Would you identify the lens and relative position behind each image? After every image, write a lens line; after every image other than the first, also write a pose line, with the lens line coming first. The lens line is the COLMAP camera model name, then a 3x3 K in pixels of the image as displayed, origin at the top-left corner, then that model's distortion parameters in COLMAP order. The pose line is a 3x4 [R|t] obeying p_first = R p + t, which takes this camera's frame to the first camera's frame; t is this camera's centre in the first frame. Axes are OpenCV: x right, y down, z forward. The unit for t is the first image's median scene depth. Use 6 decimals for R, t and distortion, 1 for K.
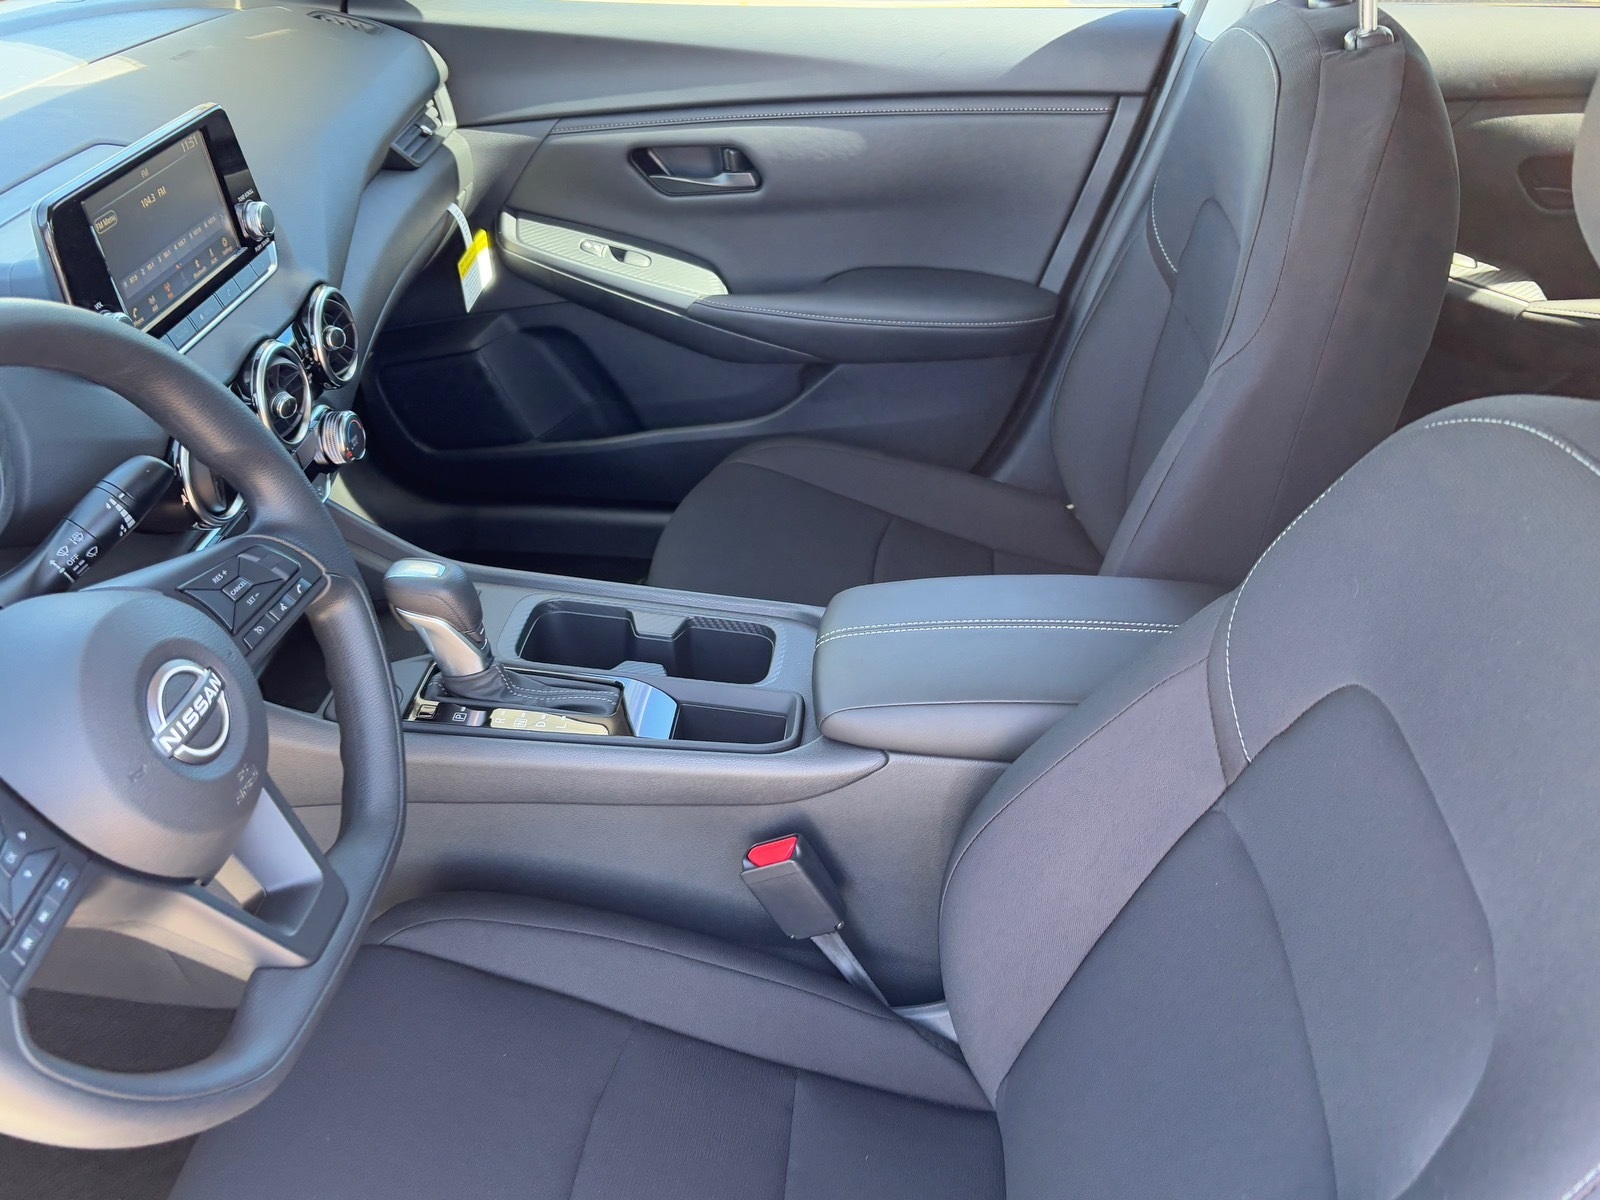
lens RADIAL K [[1405.1, 0, 800.0], [0, 1405.1, 600.0], [0, 0, 1]] dist [0.034694, 0.005125]
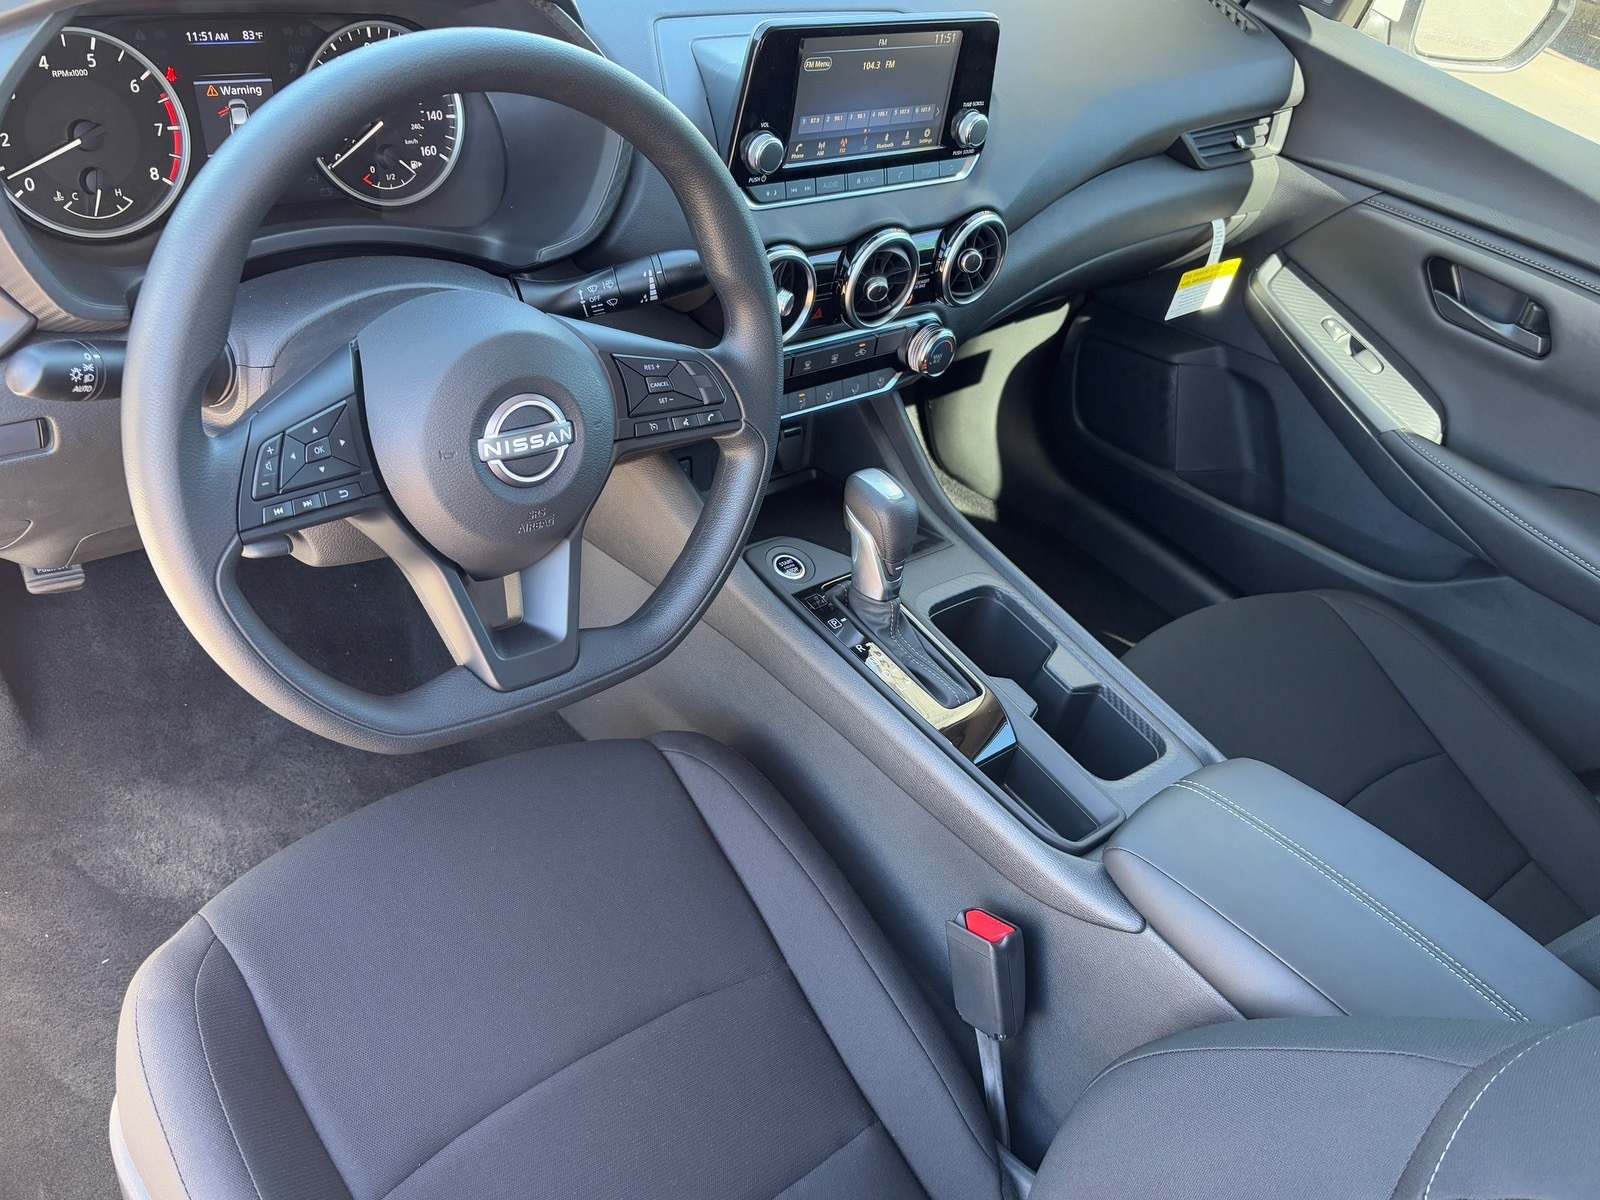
lens RADIAL K [[1384.7, 0, 772.6], [0, 1384.7, 600.3], [0, 0, 1]] dist [0.032453, -0.019697]
pose [[0.697535, 0.558270, -0.449198, 0.173666], [-0.556234, 0.817060, 0.151709, -0.059727], [0.451716, 0.144037, 0.880458, 0.081263]]
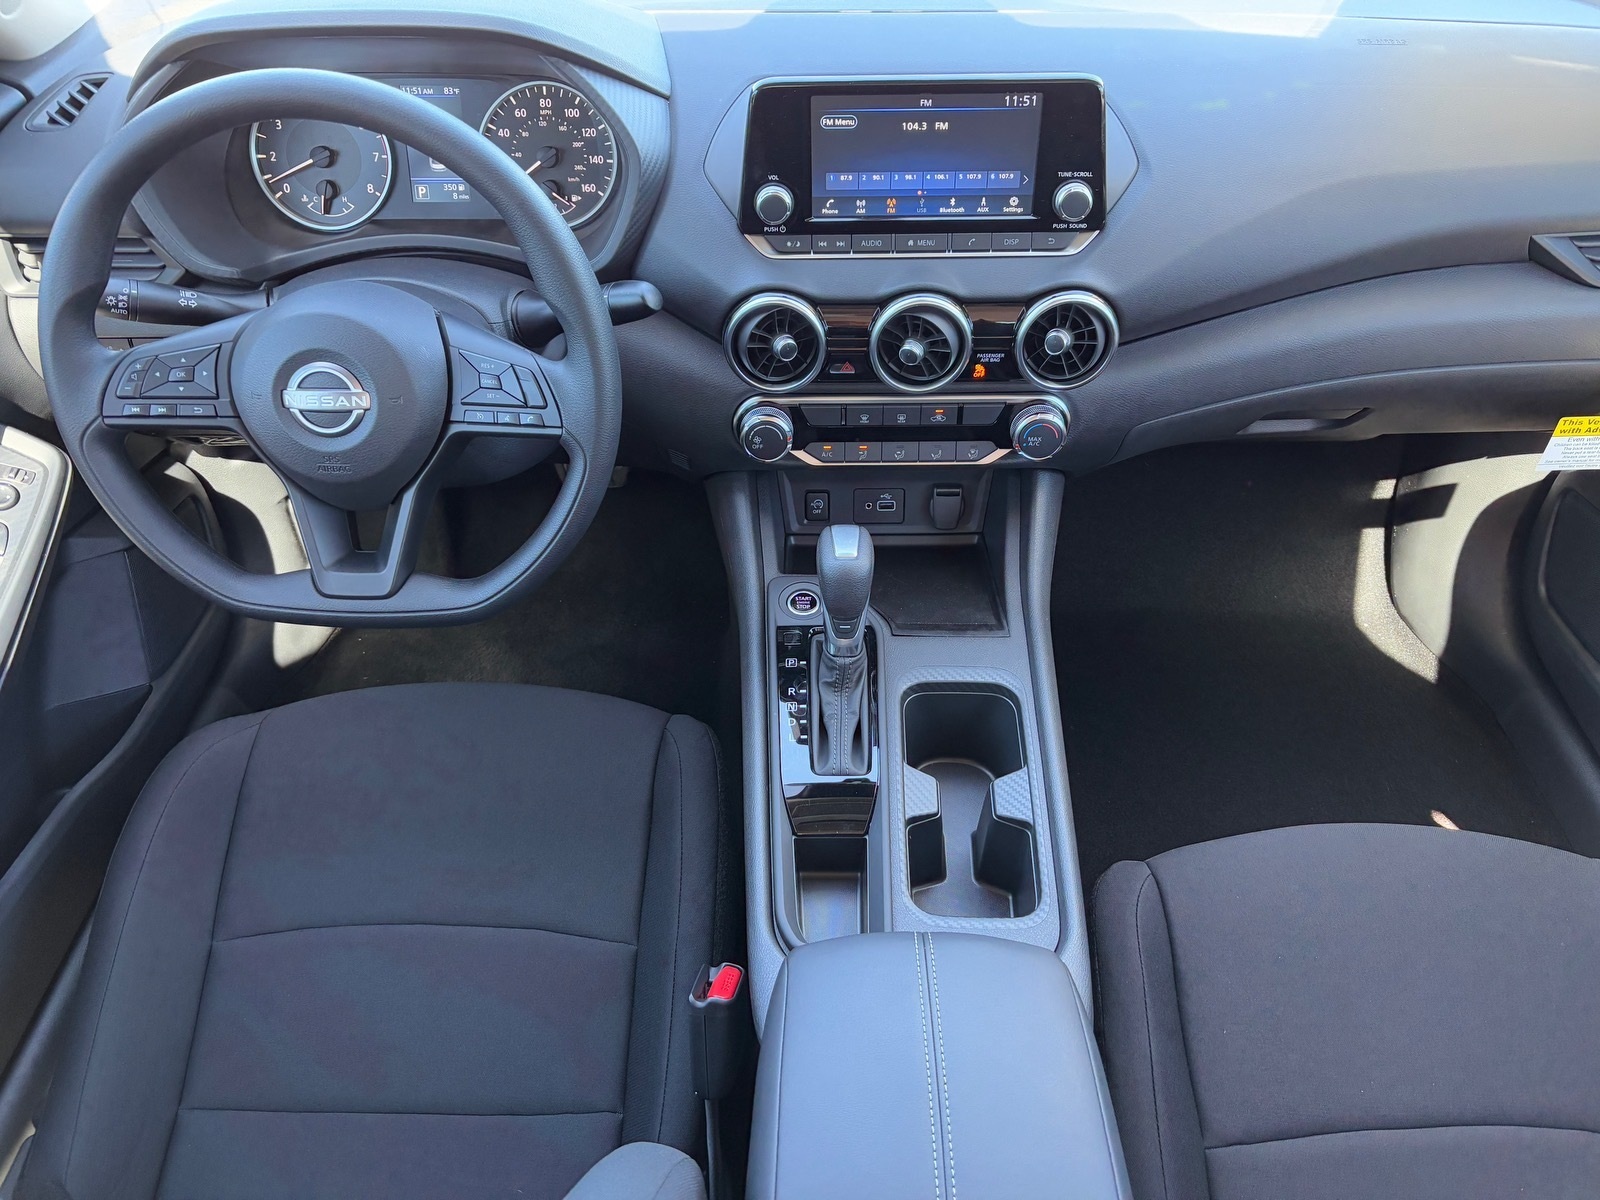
lens RADIAL K [[1220.4, 0, 807.8], [0, 1220.4, 605.5], [0, 0, 1]] dist [0.025639, -0.009340]
pose [[0.080843, 0.666028, -0.741533, 0.417324], [-0.539186, 0.654938, 0.529467, -0.441819], [0.838298, 0.357020, 0.412060, 0.611877]]
